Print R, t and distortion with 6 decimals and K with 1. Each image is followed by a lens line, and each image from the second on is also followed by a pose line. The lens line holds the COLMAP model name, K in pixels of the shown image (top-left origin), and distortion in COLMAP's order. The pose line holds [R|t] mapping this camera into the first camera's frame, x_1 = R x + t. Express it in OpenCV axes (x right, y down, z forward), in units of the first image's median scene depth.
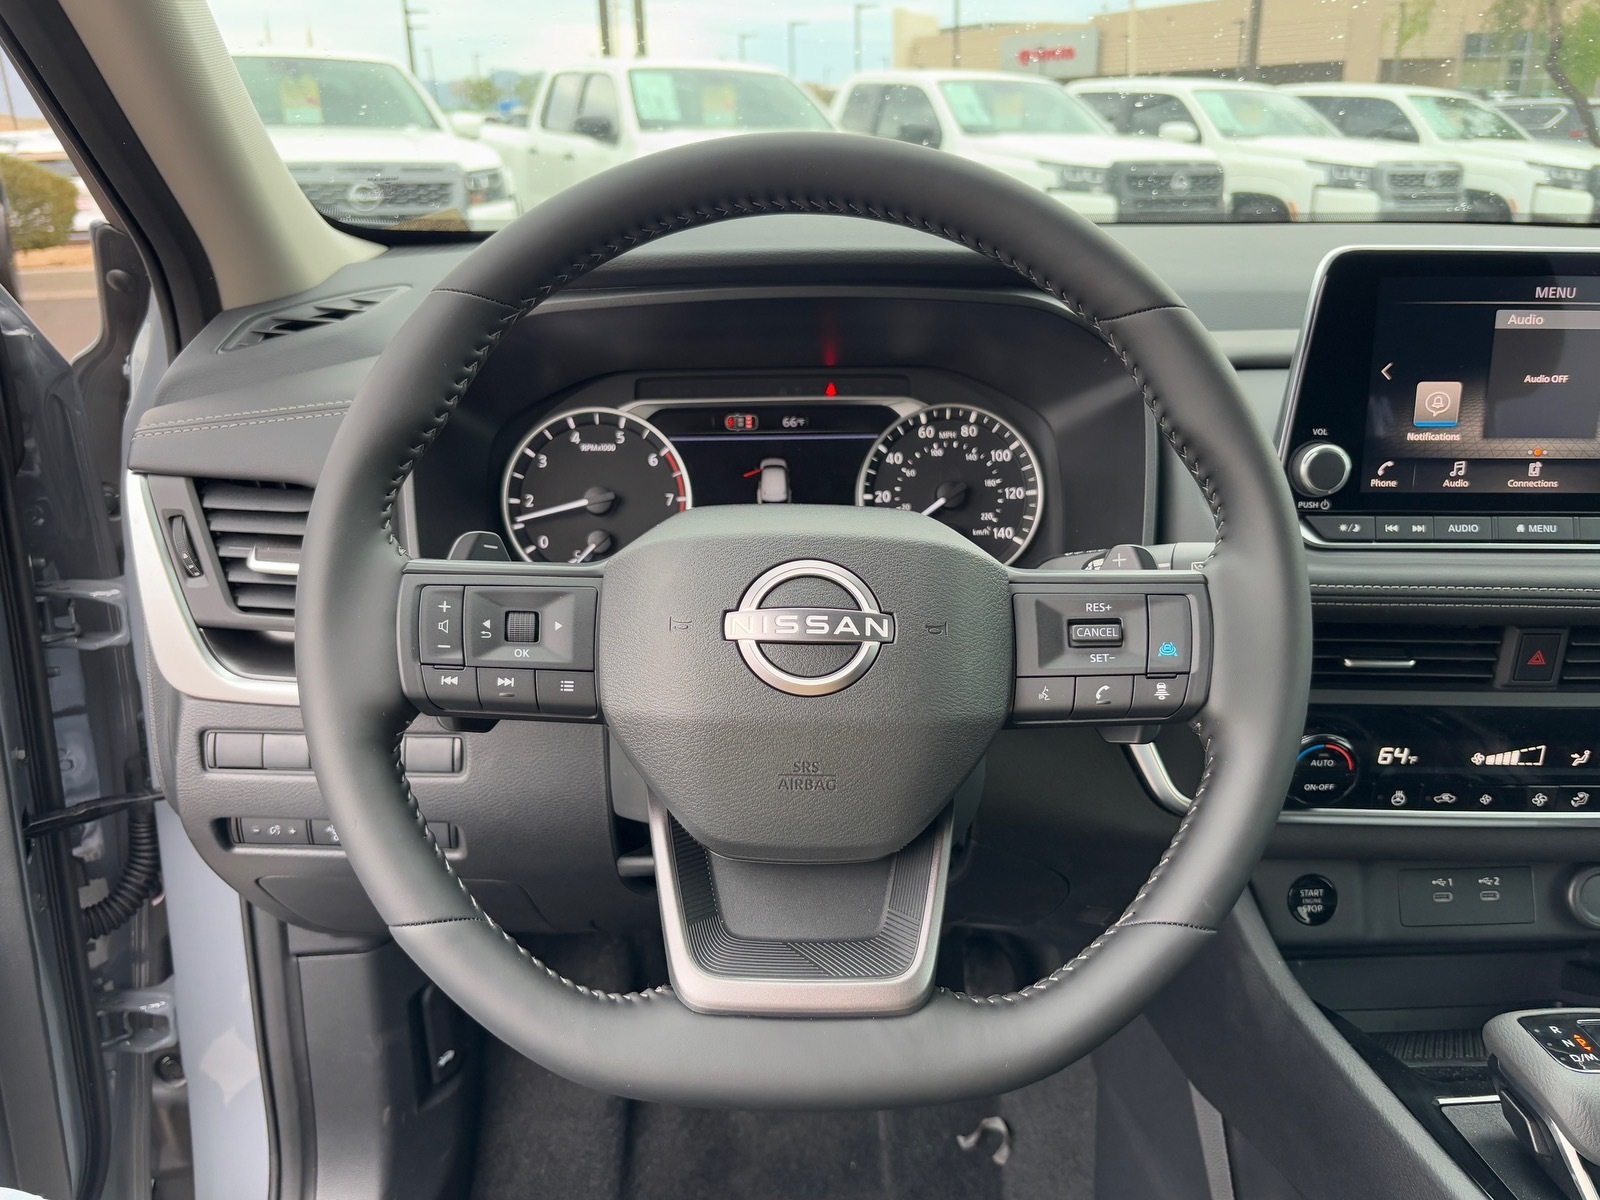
lens RADIAL K [[1265.4, 0, 788.3], [0, 1265.4, 613.9], [0, 0, 1]] dist [0.042981, -0.061172]
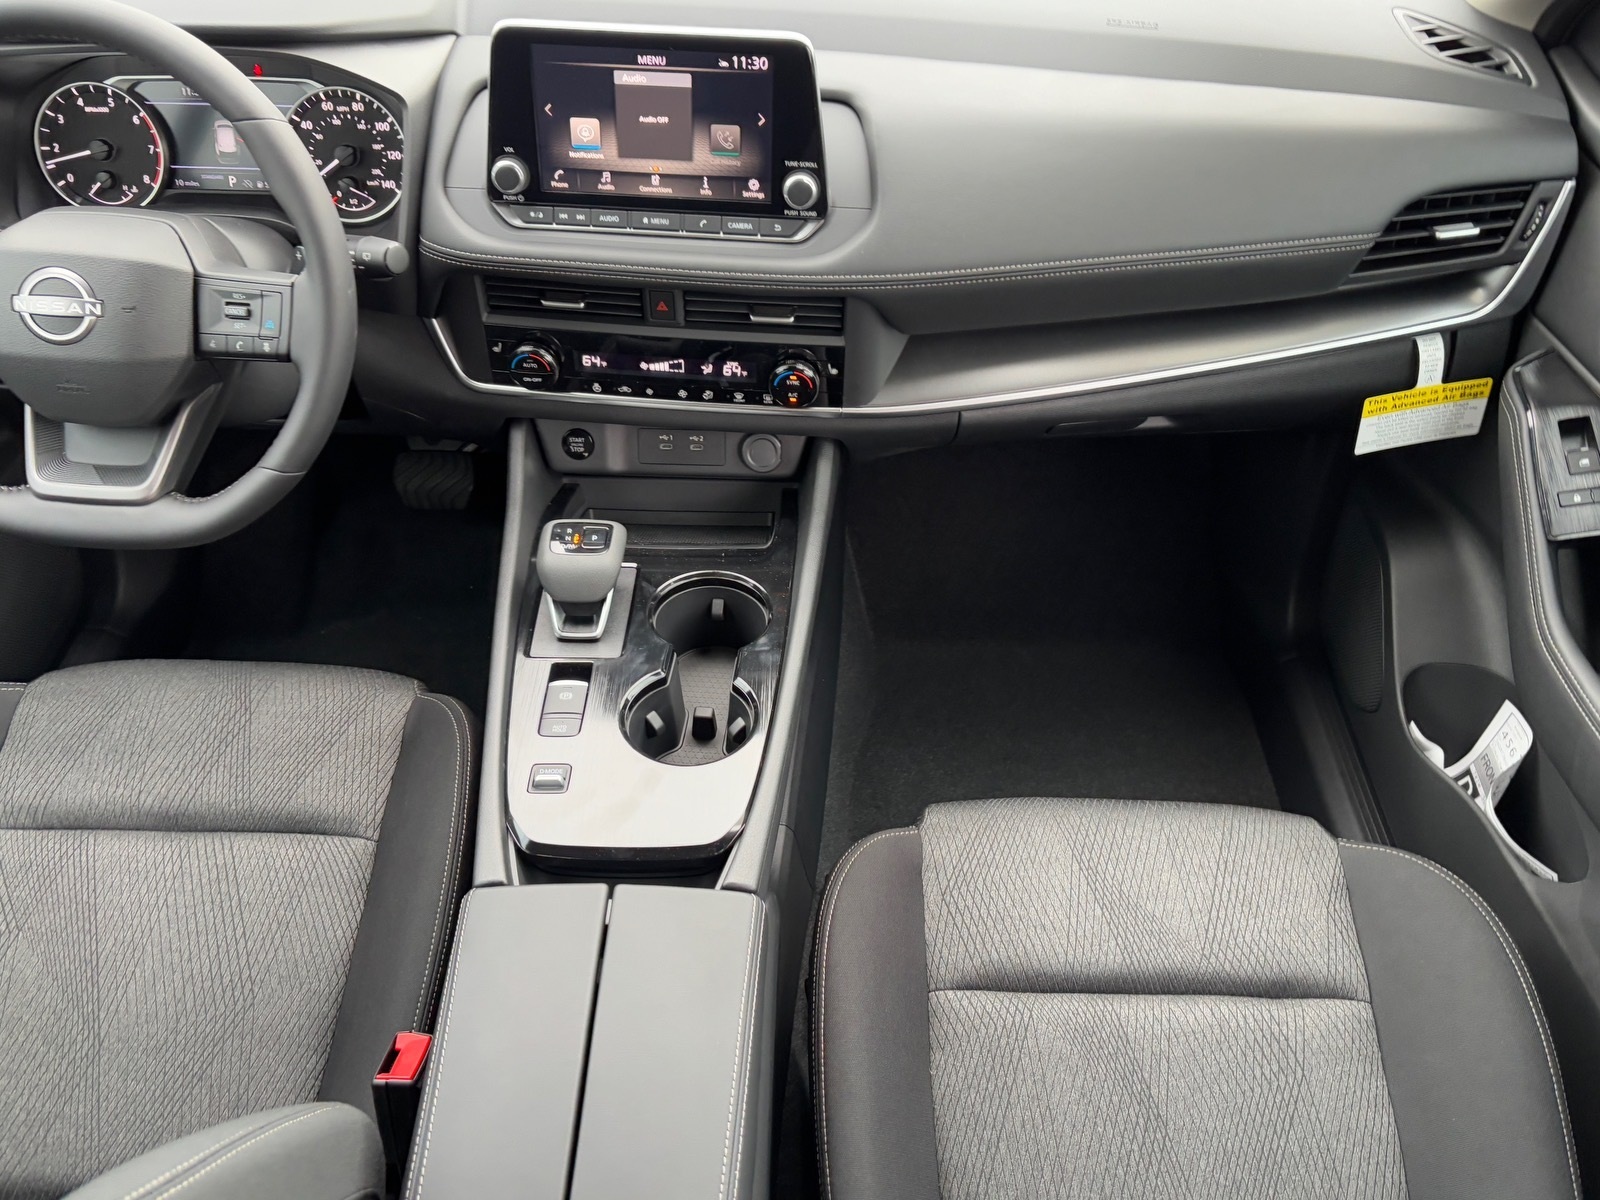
lens RADIAL K [[1319.1, 0, 802.8], [0, 1319.1, 617.4], [0, 0, 1]] dist [0.025582, -0.028348]
pose [[0.997386, 0.058813, -0.041987, 0.754251], [-0.036674, 0.912620, 0.407160, -0.251998], [0.062265, -0.404556, 0.912391, -0.556650]]
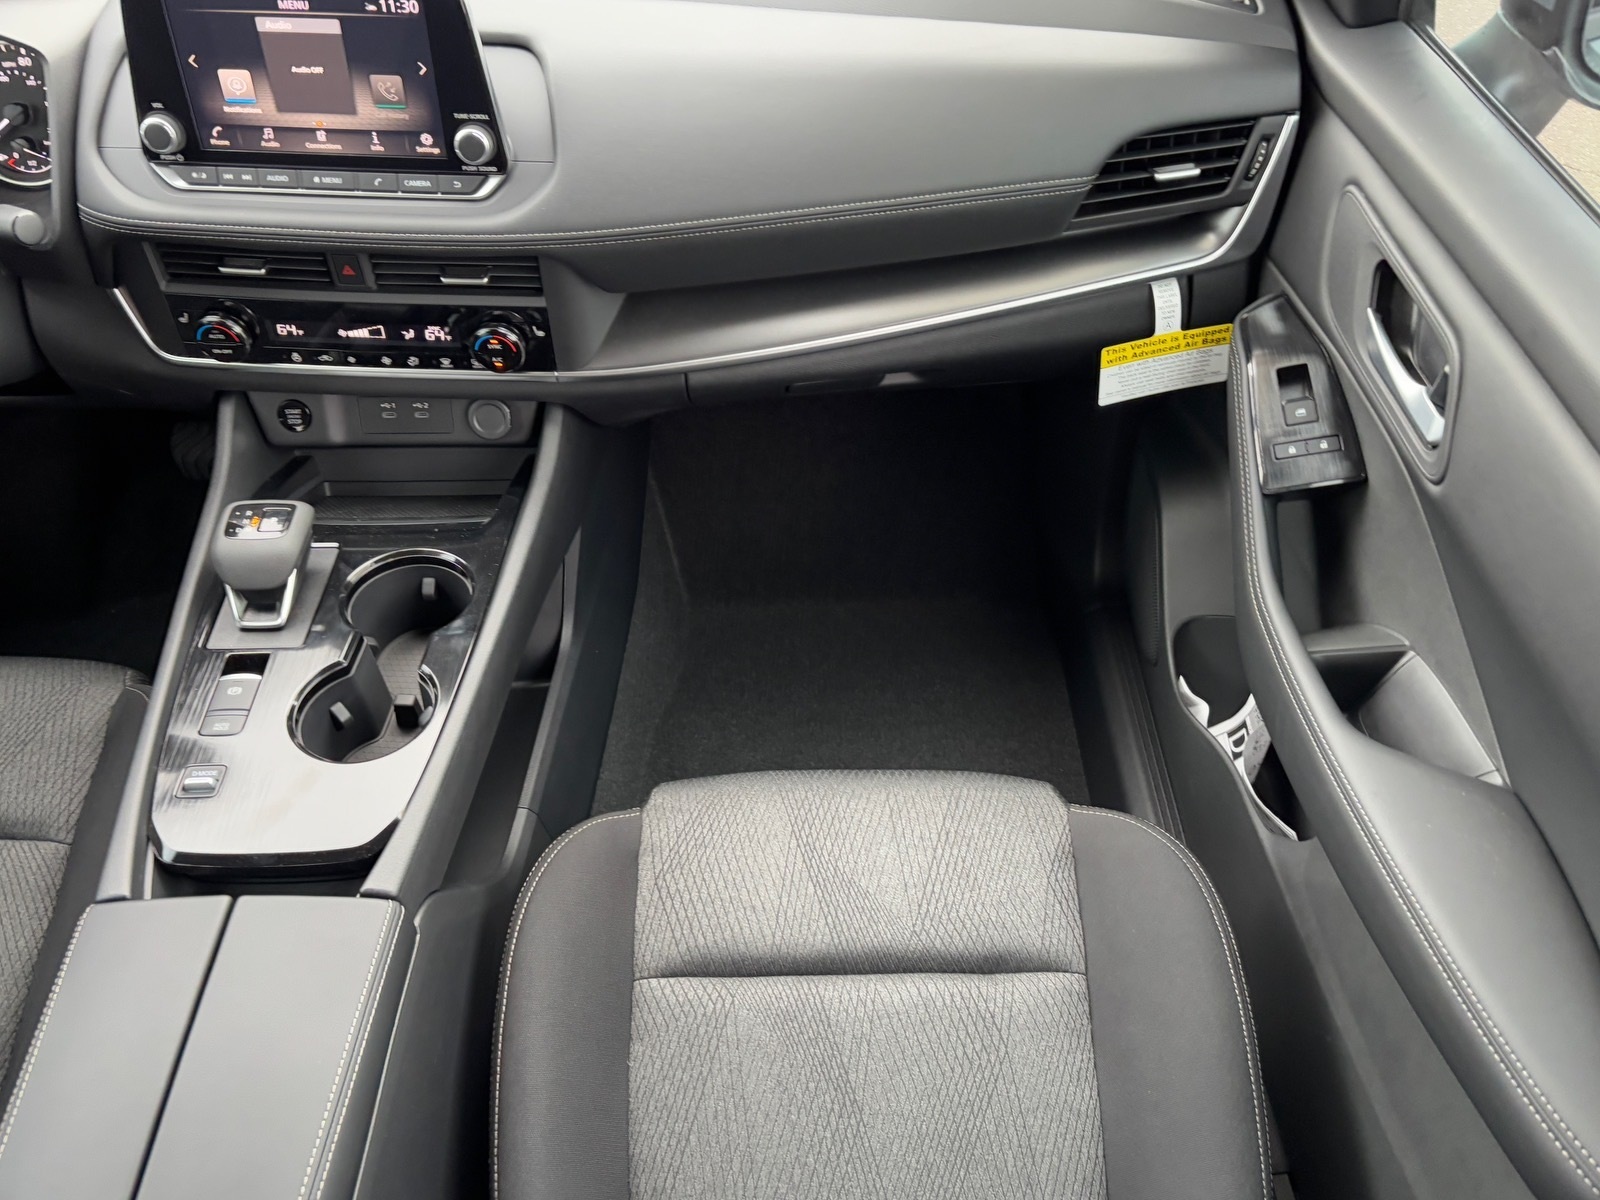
lens RADIAL K [[1319.1, 0, 823.2], [0, 1319.1, 611.5], [0, 0, 1]] dist [0.025582, -0.028348]
pose [[0.999478, 0.028824, -0.014596, 1.039741], [-0.019308, 0.895088, 0.445472, -0.271146], [0.025905, -0.444957, 0.895177, -0.476405]]
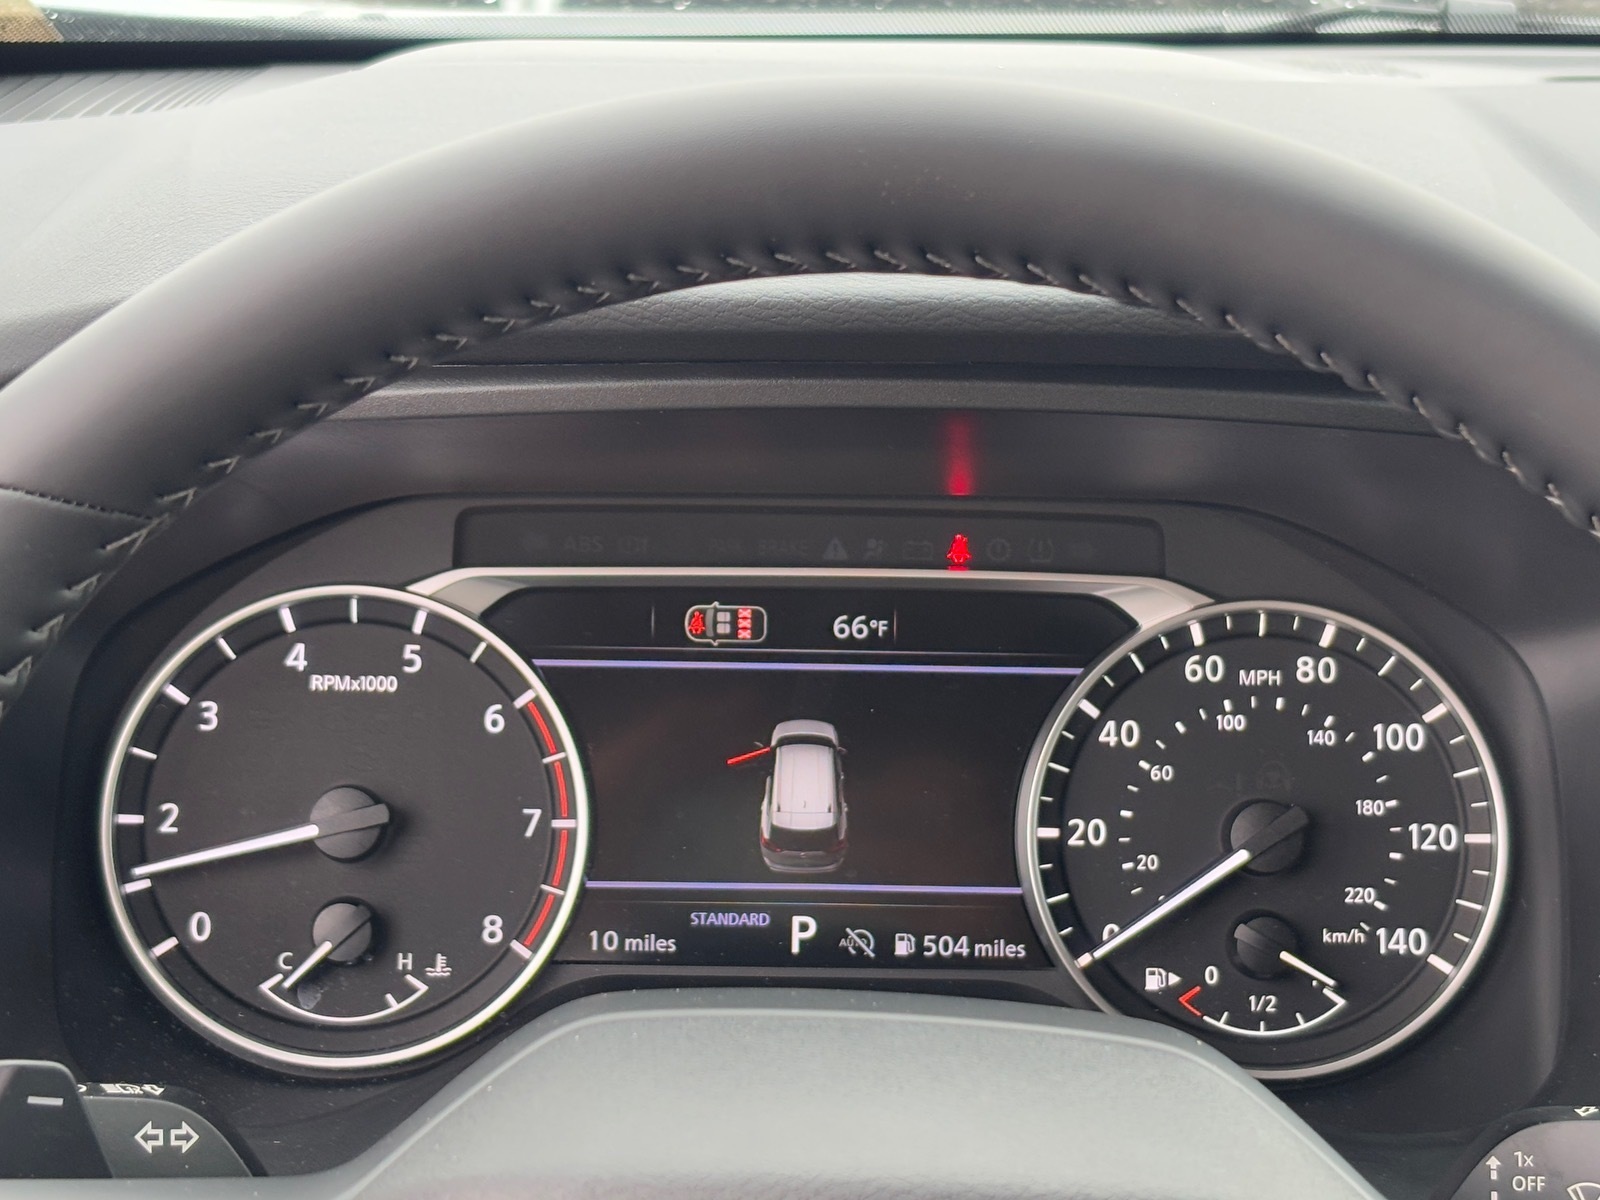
lens RADIAL K [[3140.5, 0, 766.3], [0, 3140.5, 558.3], [0, 0, 1]] dist [0.190469, 0.000000]
pose [[0.999176, 0.034299, -0.021706, -0.004666], [-0.035523, 0.997637, -0.058806, -0.119607], [0.019637, 0.059529, 0.998033, 0.039615]]
